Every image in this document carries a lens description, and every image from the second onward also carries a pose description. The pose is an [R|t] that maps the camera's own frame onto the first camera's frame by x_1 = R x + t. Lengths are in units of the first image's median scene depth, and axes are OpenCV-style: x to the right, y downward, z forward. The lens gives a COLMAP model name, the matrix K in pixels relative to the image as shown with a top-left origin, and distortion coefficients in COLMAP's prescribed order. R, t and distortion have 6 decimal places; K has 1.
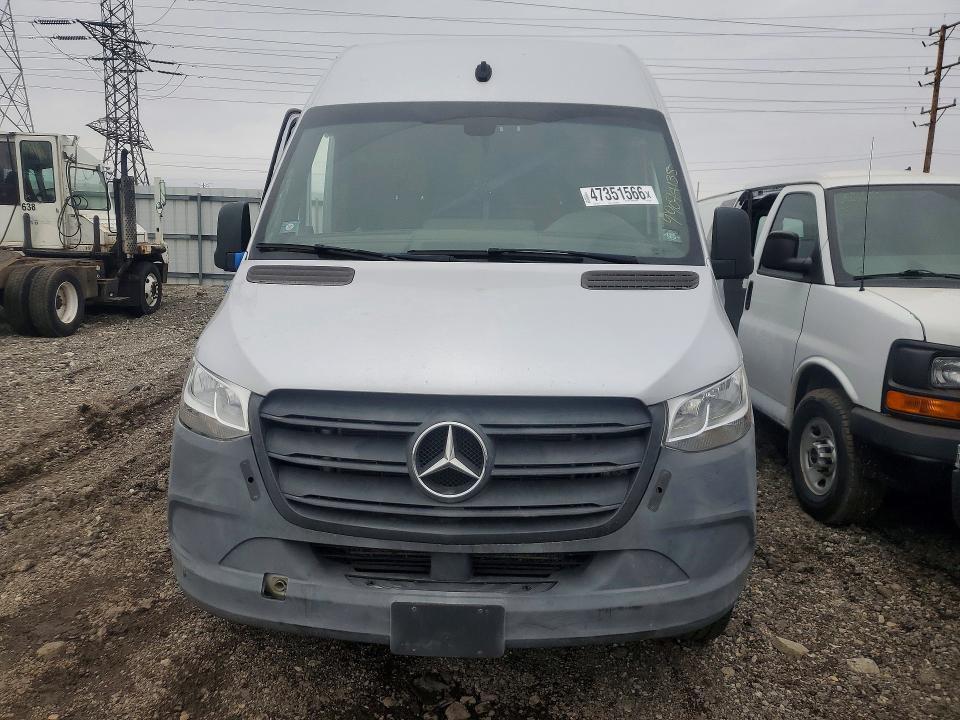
lens RADIAL K [[704.4, 0, 466.8], [0, 704.4, 358.3], [0, 0, 1]] dist [0.162985, -0.472817]
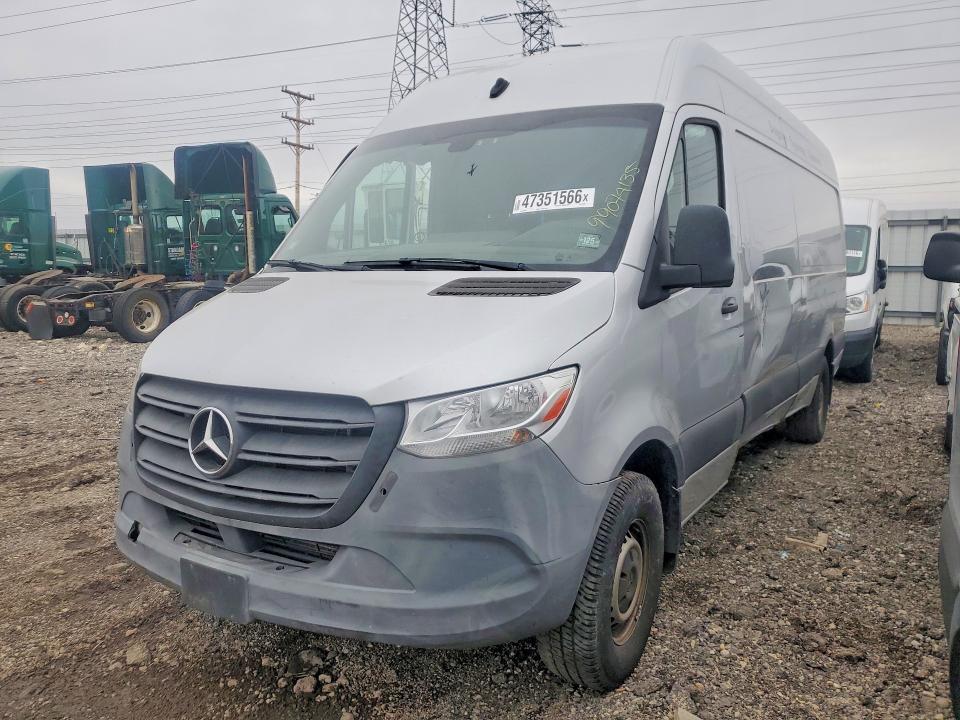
lens RADIAL K [[704.4, 0, 466.8], [0, 704.4, 358.3], [0, 0, 1]] dist [0.162985, -0.472817]
pose [[0.880294, 0.039015, -0.472821, 0.833169], [-0.054542, 0.998327, -0.019169, 0.010456], [0.471283, 0.042663, 0.880950, 0.168382]]
